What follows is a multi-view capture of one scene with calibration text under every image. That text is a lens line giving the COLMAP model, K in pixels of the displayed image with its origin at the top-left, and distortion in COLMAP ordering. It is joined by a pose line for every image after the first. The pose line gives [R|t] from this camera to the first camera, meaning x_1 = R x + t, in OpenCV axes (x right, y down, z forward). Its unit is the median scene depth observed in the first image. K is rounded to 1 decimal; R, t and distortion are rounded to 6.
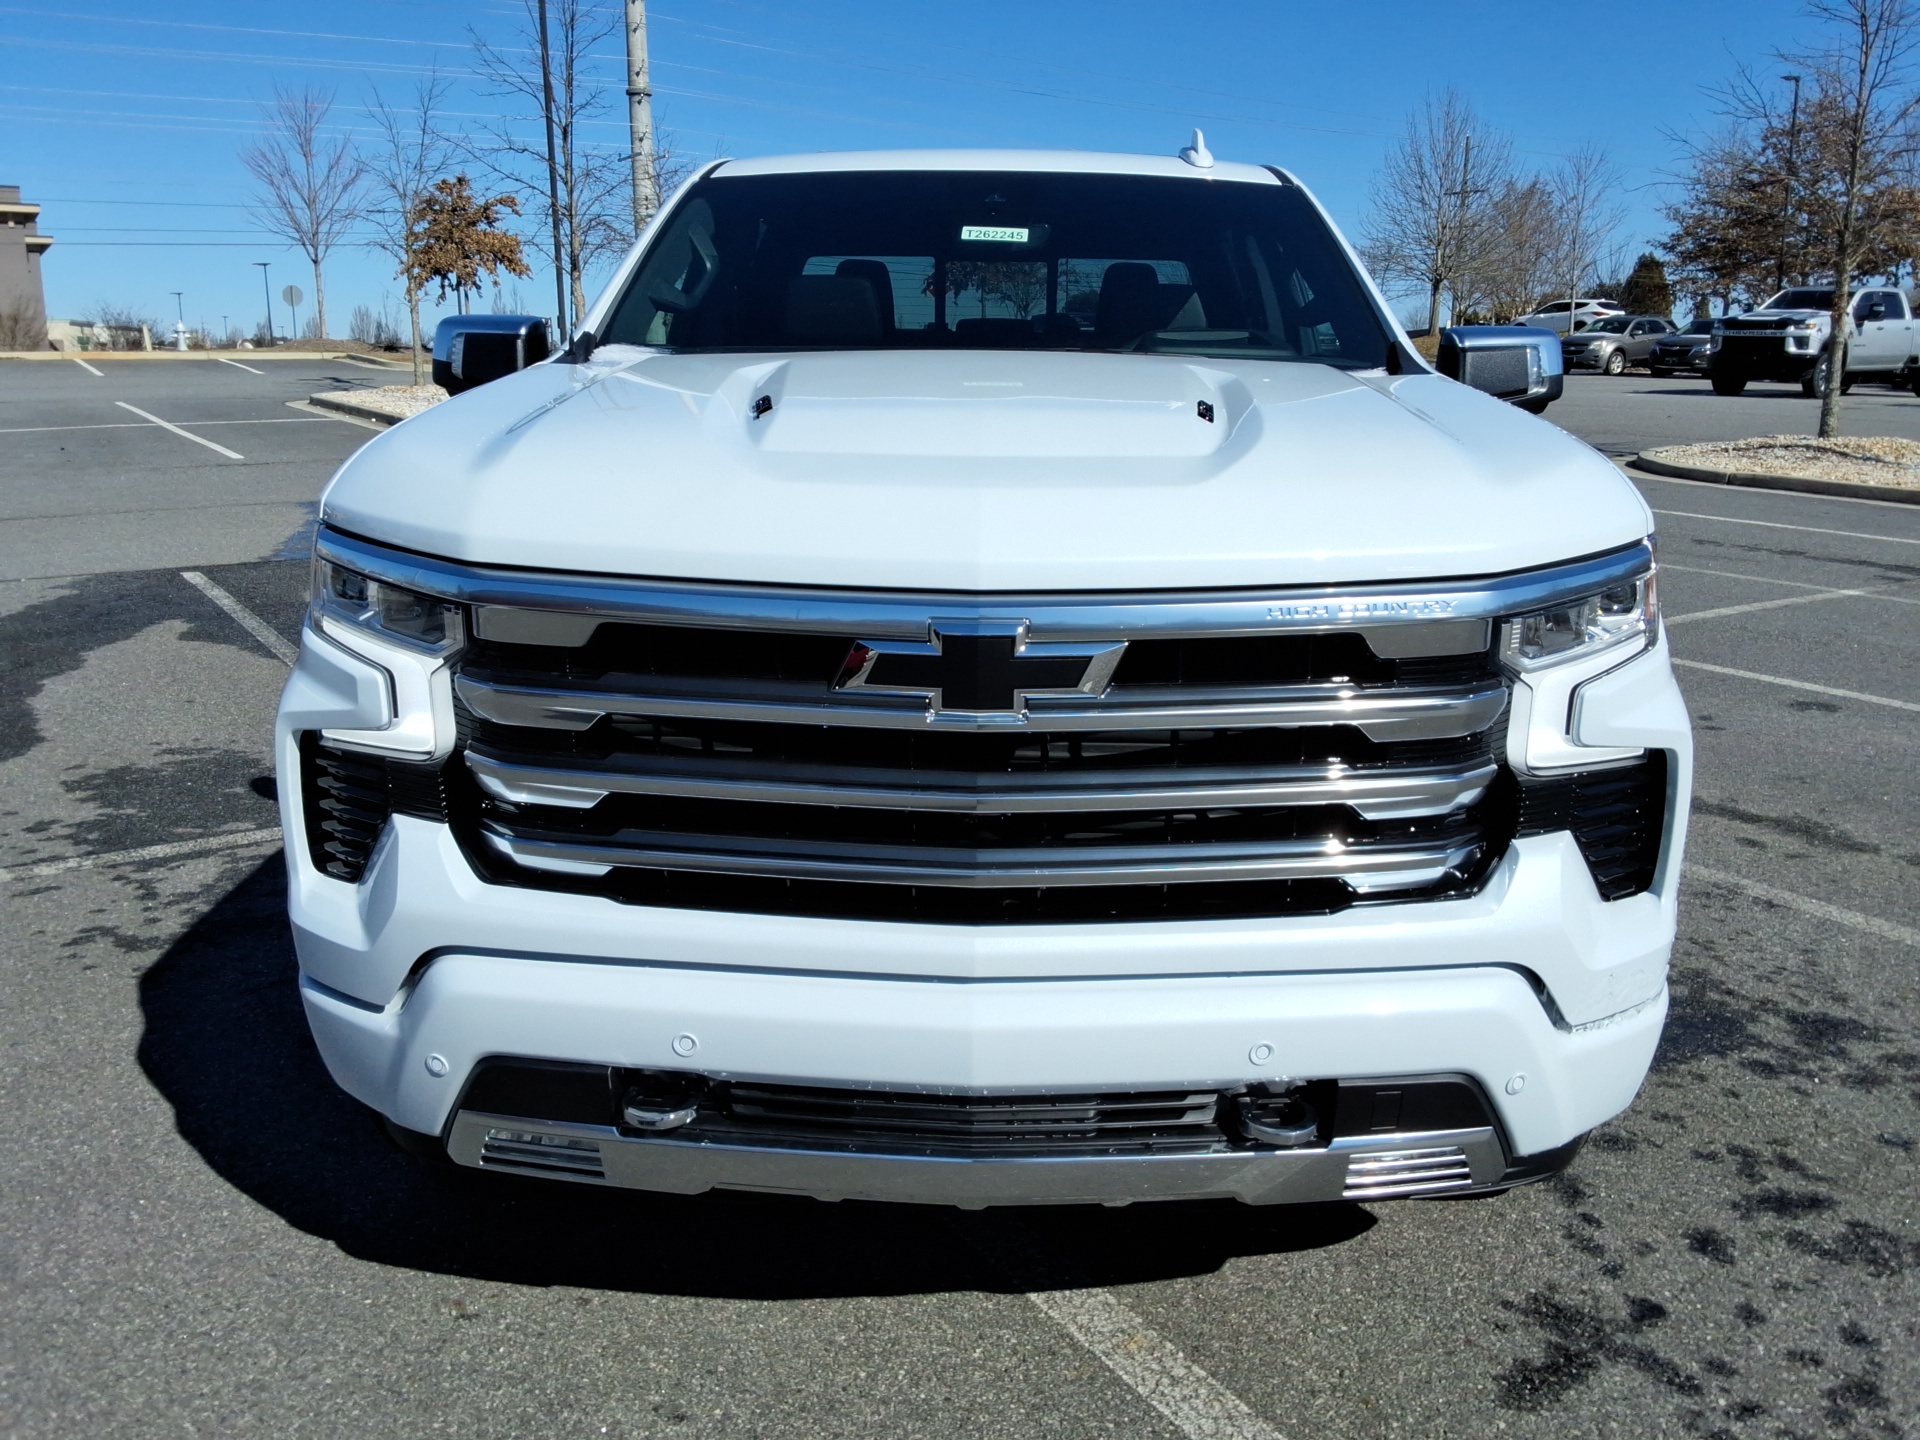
lens RADIAL K [[1528.2, 0, 968.9], [0, 1528.2, 719.6], [0, 0, 1]] dist [0.106173, -0.162350]
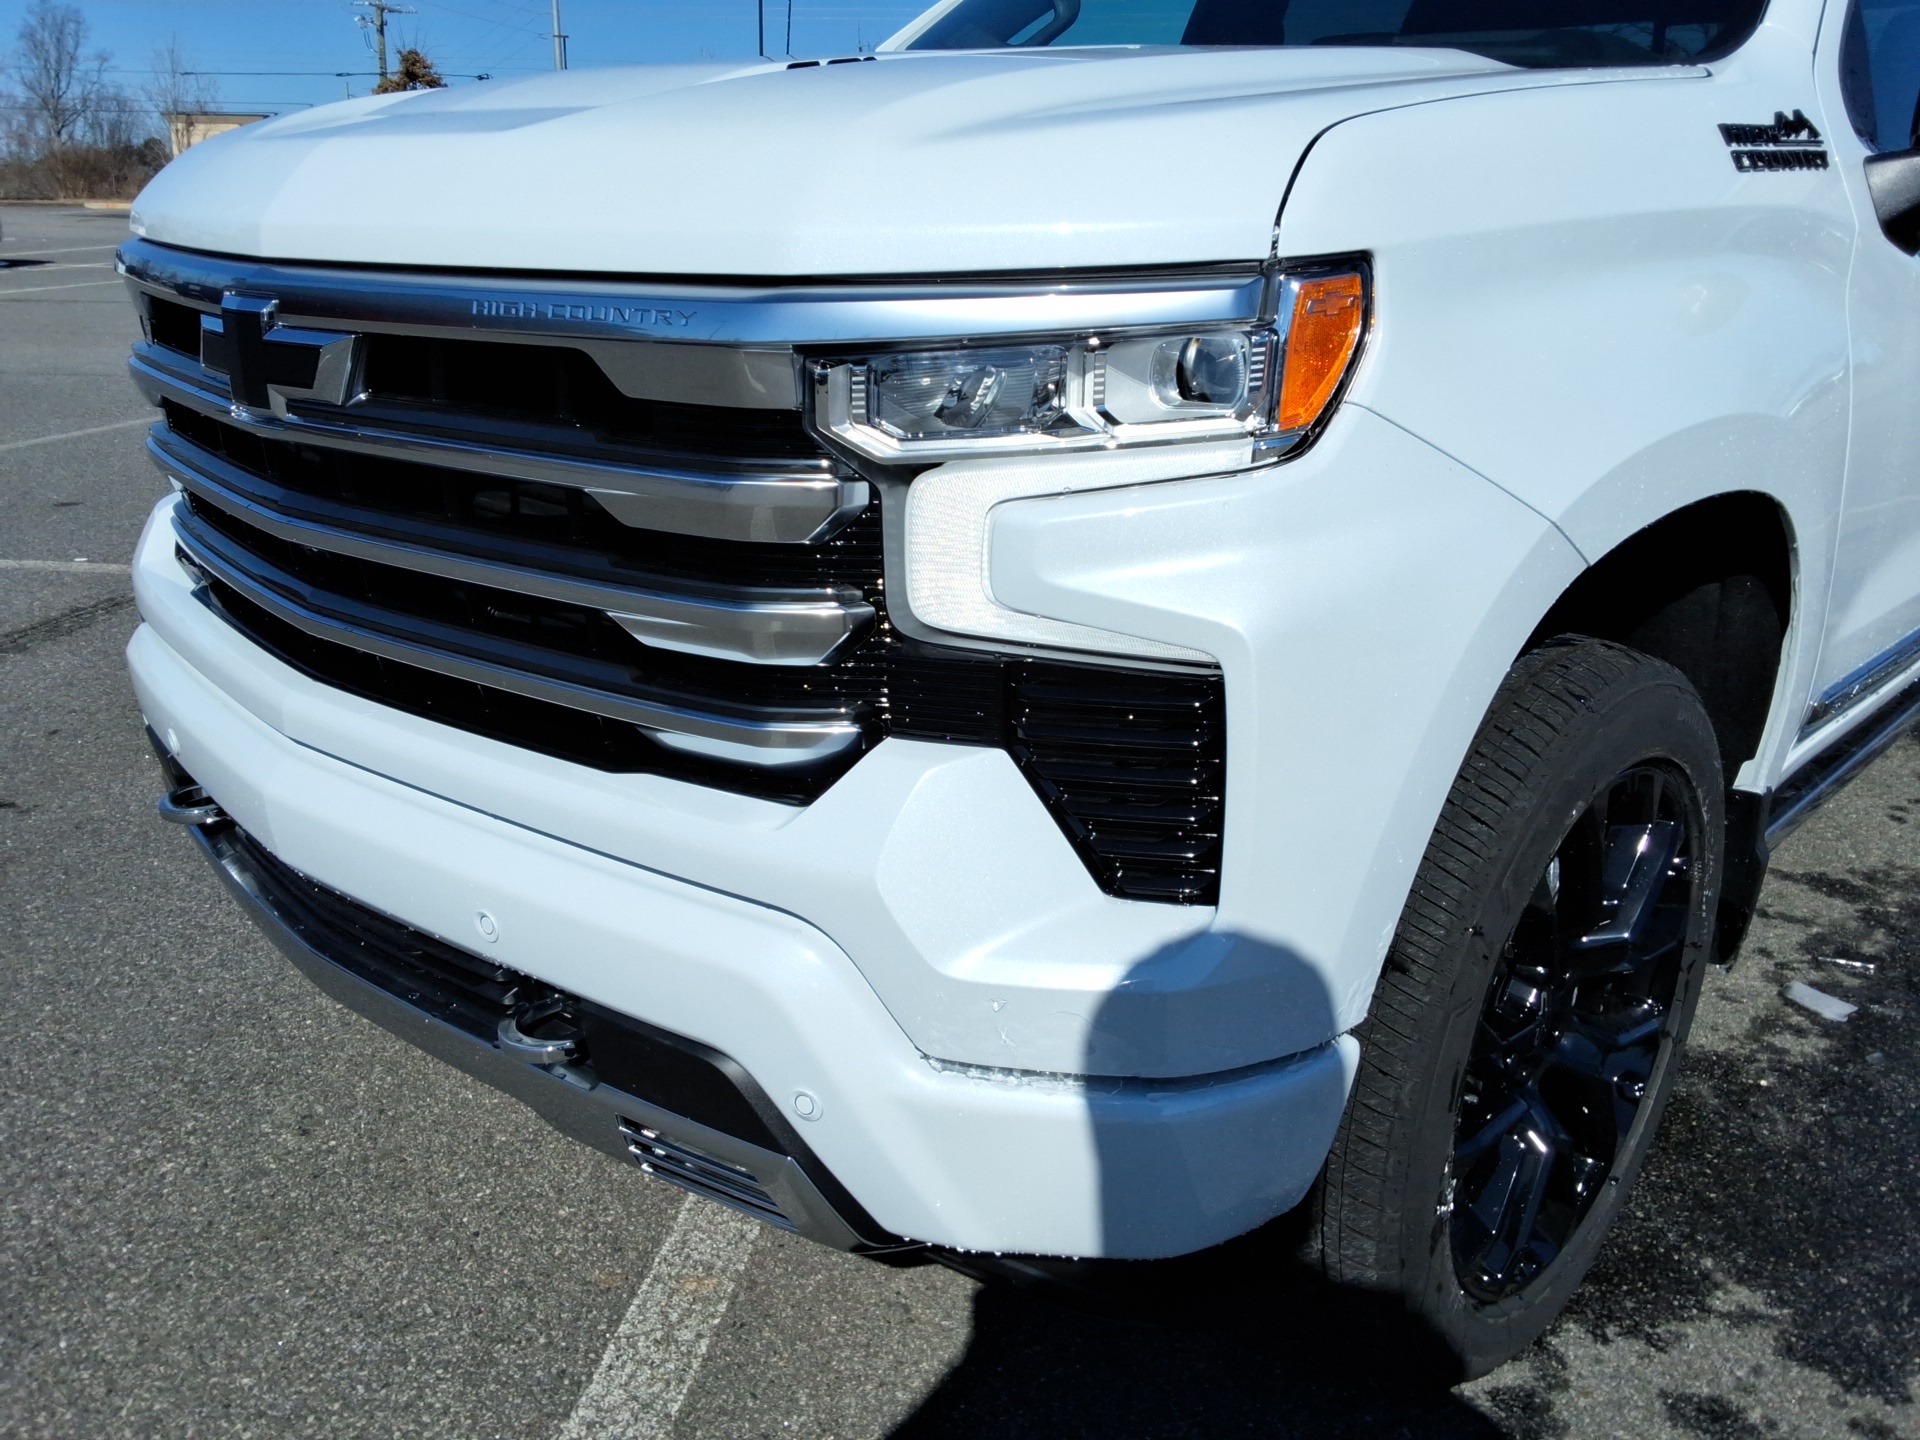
lens RADIAL K [[1528.2, 0, 962.5], [0, 1528.2, 705.2], [0, 0, 1]] dist [0.106173, -0.162350]
pose [[0.738676, 0.206309, -0.641712, 0.703070], [-0.170158, 0.978249, 0.118636, -0.009323], [0.652230, 0.021559, 0.757714, 0.507094]]
